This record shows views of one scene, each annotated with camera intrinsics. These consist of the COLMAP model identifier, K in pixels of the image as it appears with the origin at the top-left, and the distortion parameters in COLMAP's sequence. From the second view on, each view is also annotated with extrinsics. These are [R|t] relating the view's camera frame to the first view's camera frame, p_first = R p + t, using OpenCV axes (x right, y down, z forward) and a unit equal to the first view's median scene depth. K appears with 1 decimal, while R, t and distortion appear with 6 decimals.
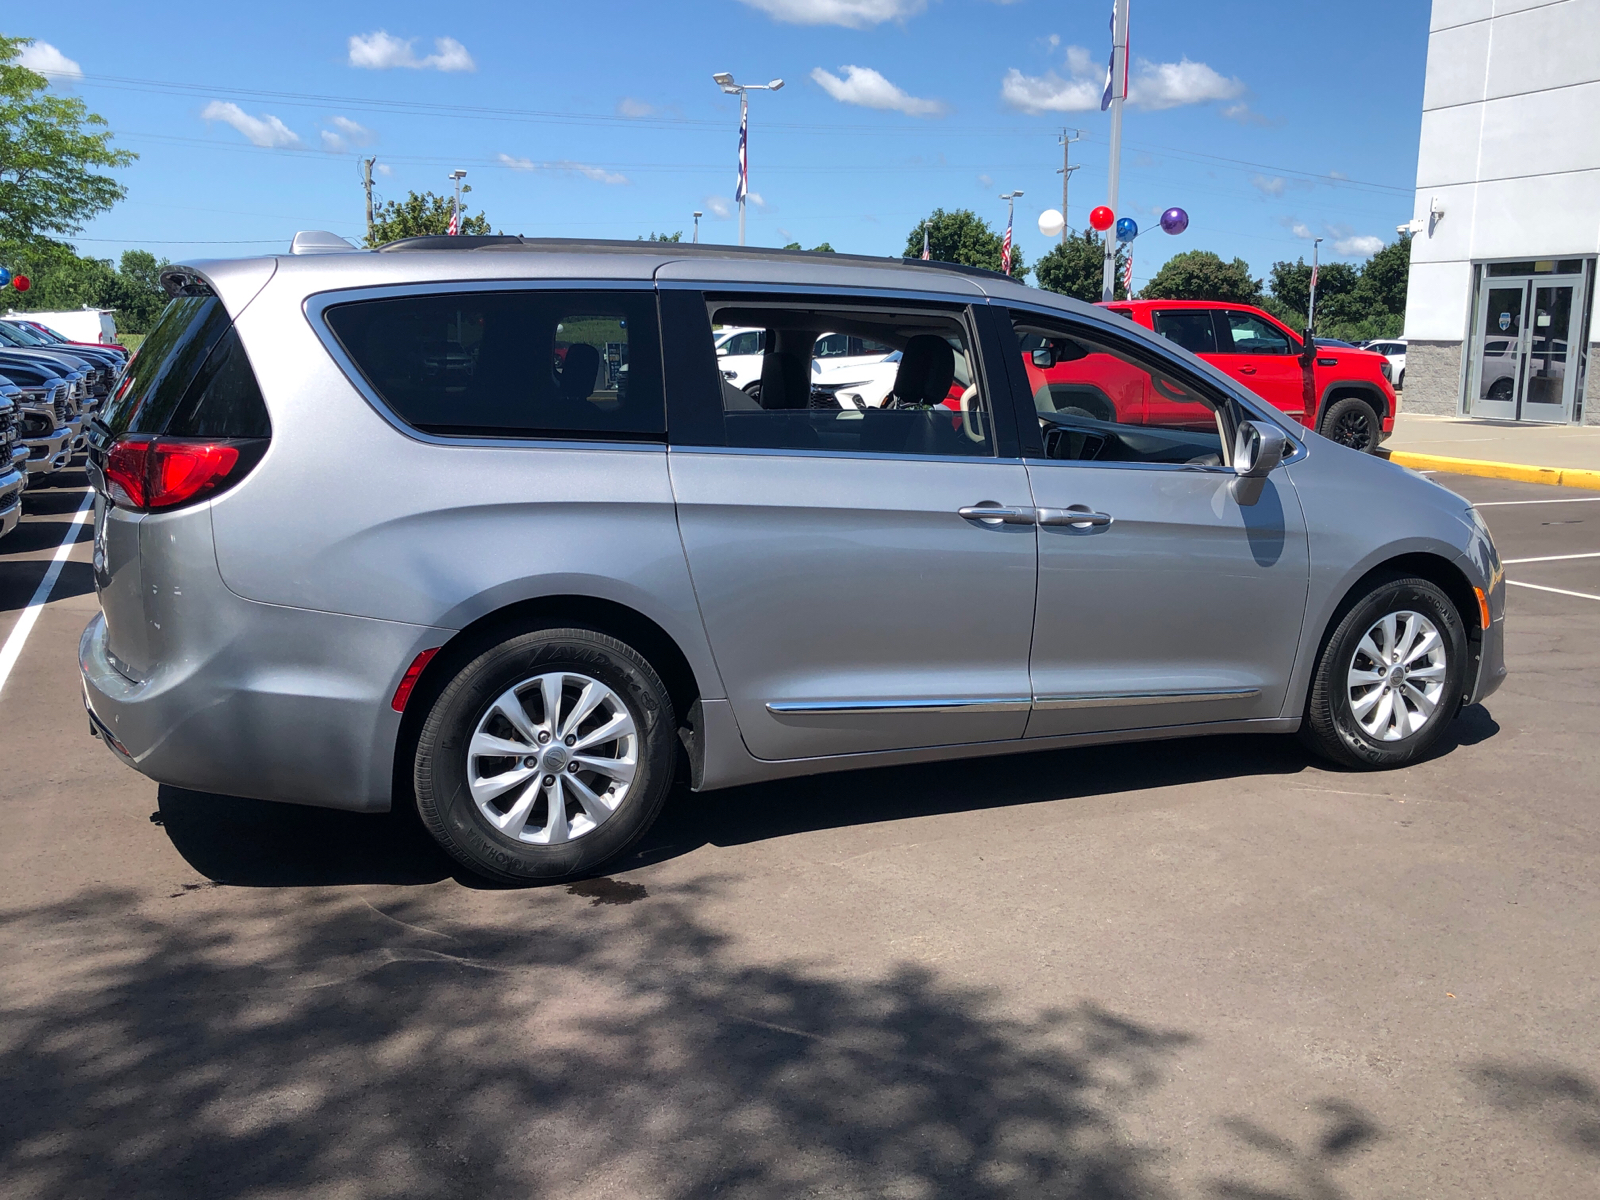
lens RADIAL K [[1529.4, 0, 773.3], [0, 1529.4, 630.4], [0, 0, 1]] dist [0.016955, 0.000000]
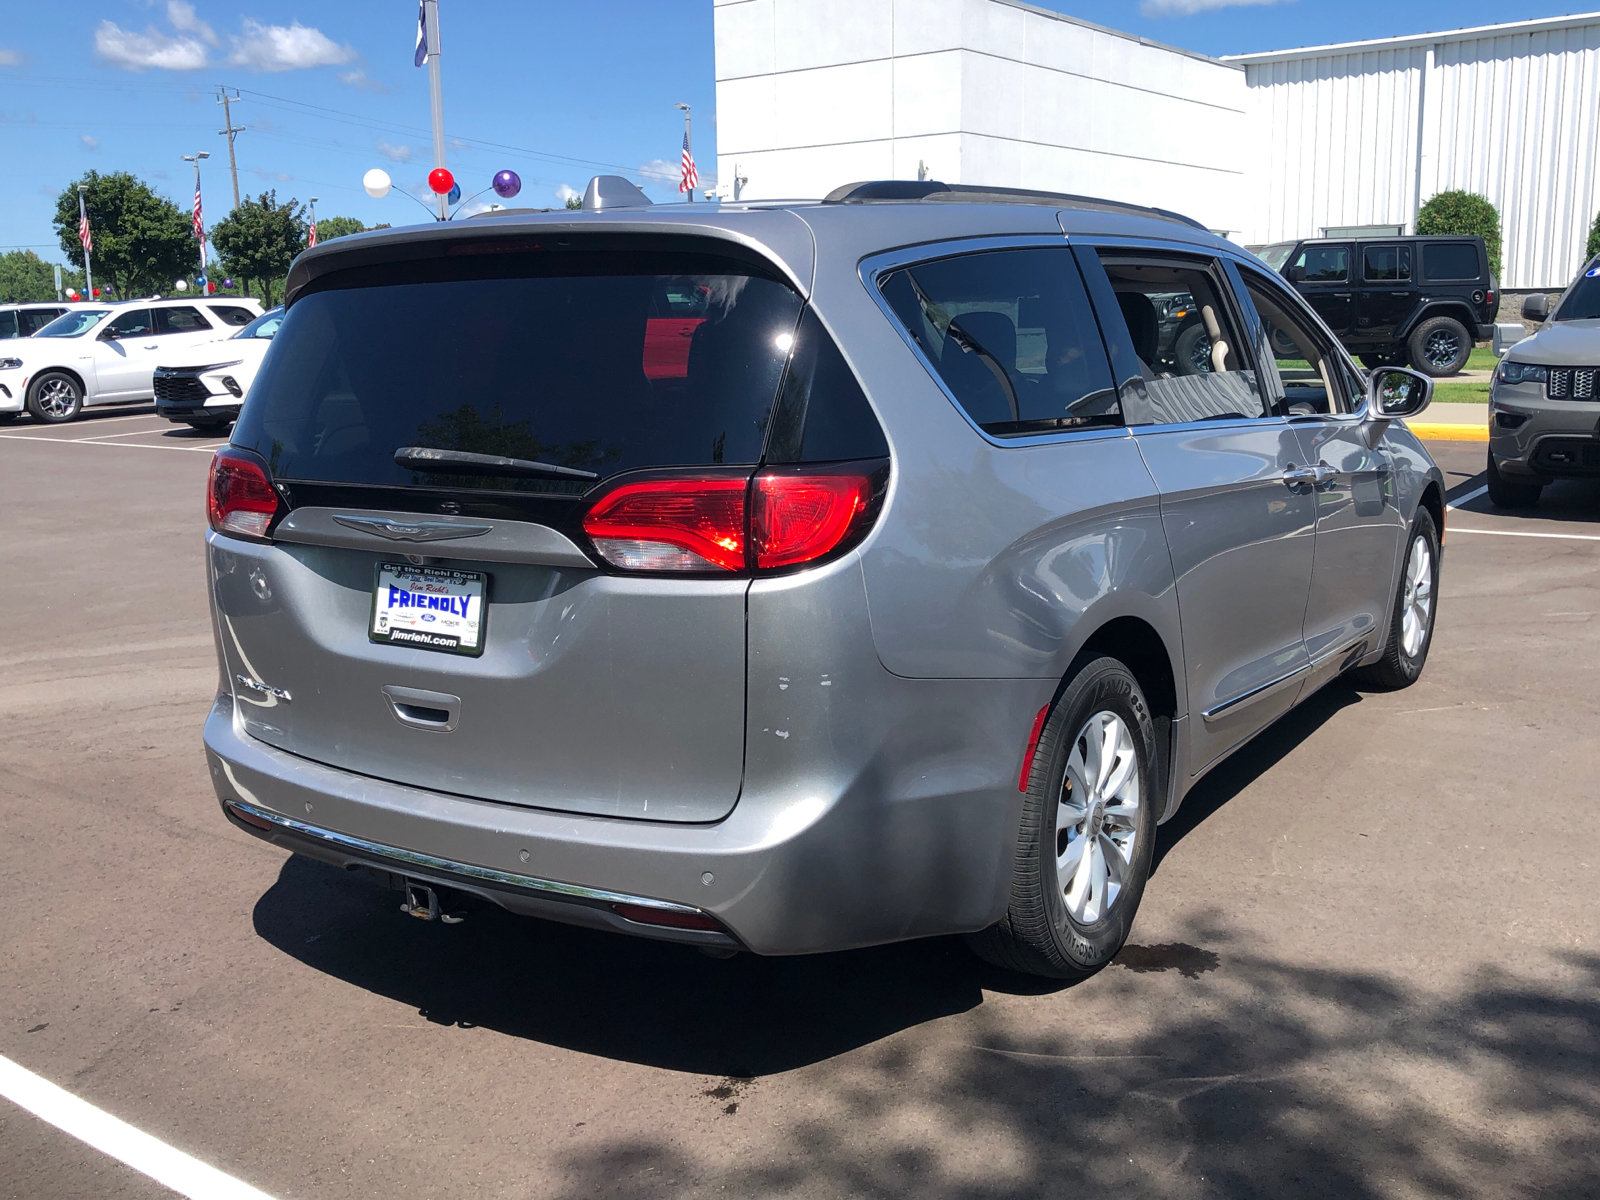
lens RADIAL K [[1529.4, 0, 807.3], [0, 1529.4, 595.8], [0, 0, 1]] dist [0.016955, 0.000000]
pose [[0.849105, -0.133564, 0.511059, -0.468975], [0.133916, 0.990327, 0.036324, -0.057323], [-0.510967, 0.037596, 0.858778, 0.256235]]
